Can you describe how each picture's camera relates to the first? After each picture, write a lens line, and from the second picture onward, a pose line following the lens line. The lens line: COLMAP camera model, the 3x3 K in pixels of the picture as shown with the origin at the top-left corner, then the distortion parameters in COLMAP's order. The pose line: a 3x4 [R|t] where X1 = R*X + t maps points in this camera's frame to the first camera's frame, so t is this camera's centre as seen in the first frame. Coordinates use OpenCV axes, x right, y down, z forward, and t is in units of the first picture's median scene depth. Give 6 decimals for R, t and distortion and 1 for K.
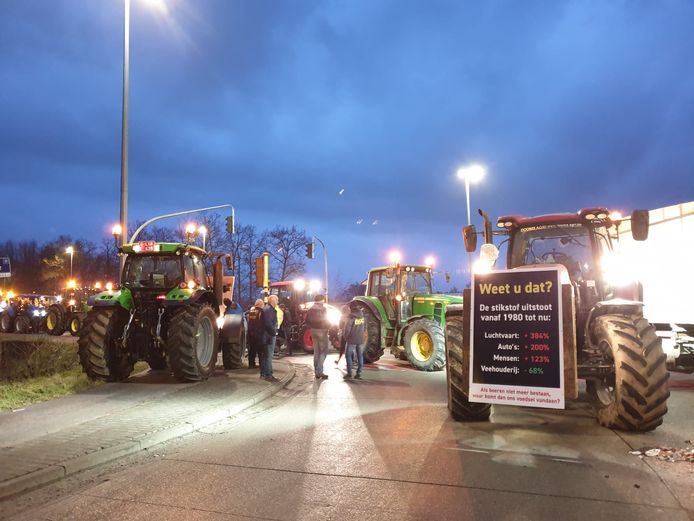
lens RADIAL K [[507.5, 0, 347.0], [0, 507.5, 260.5], [0, 0, 1]] dist [0.002363, 0.001169]
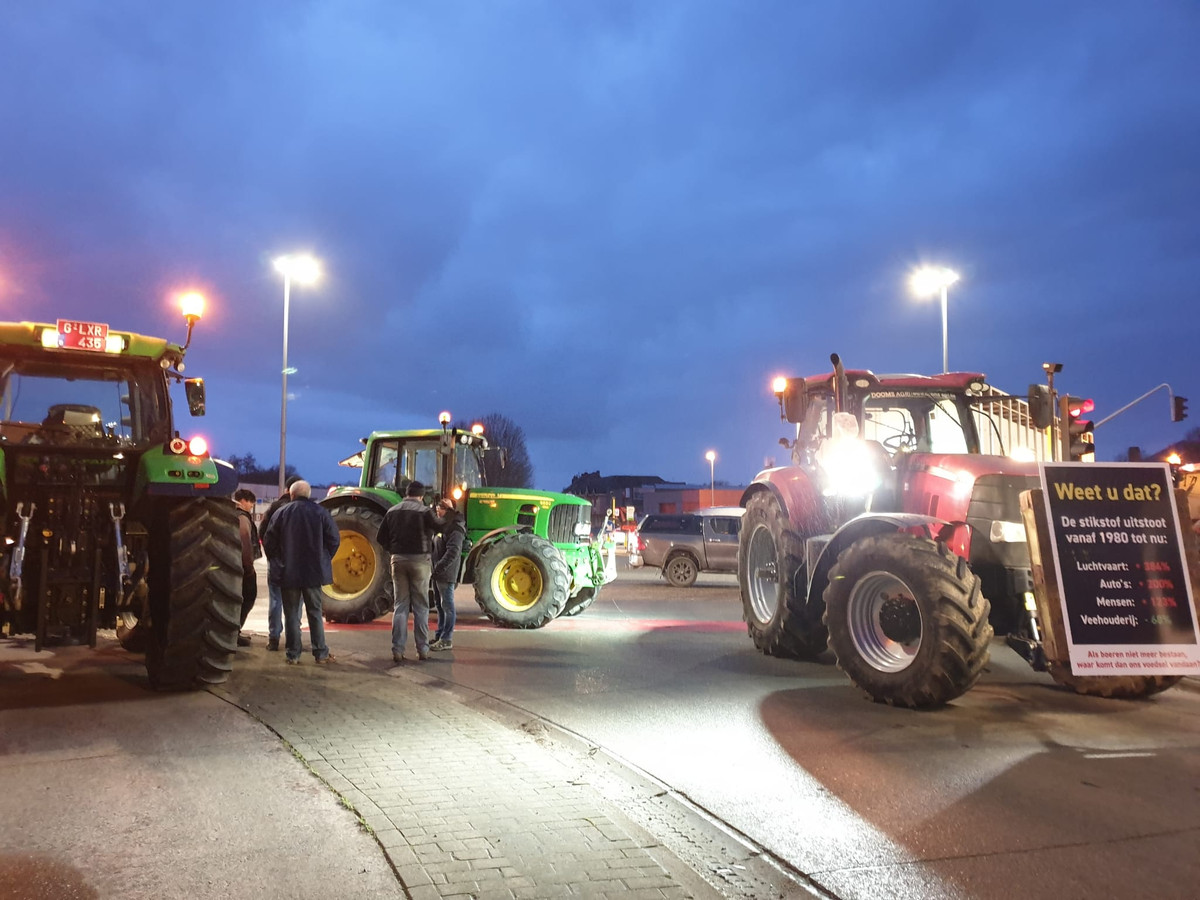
lens RADIAL K [[877.6, 0, 600.0], [0, 877.6, 450.0], [0, 0, 1]] dist [0.002363, 0.001169]
pose [[0.816841, 0.061735, 0.573549, -0.827081], [-0.074951, 0.997187, -0.000589, 0.050292], [-0.571972, -0.042507, 0.819171, 0.462756]]
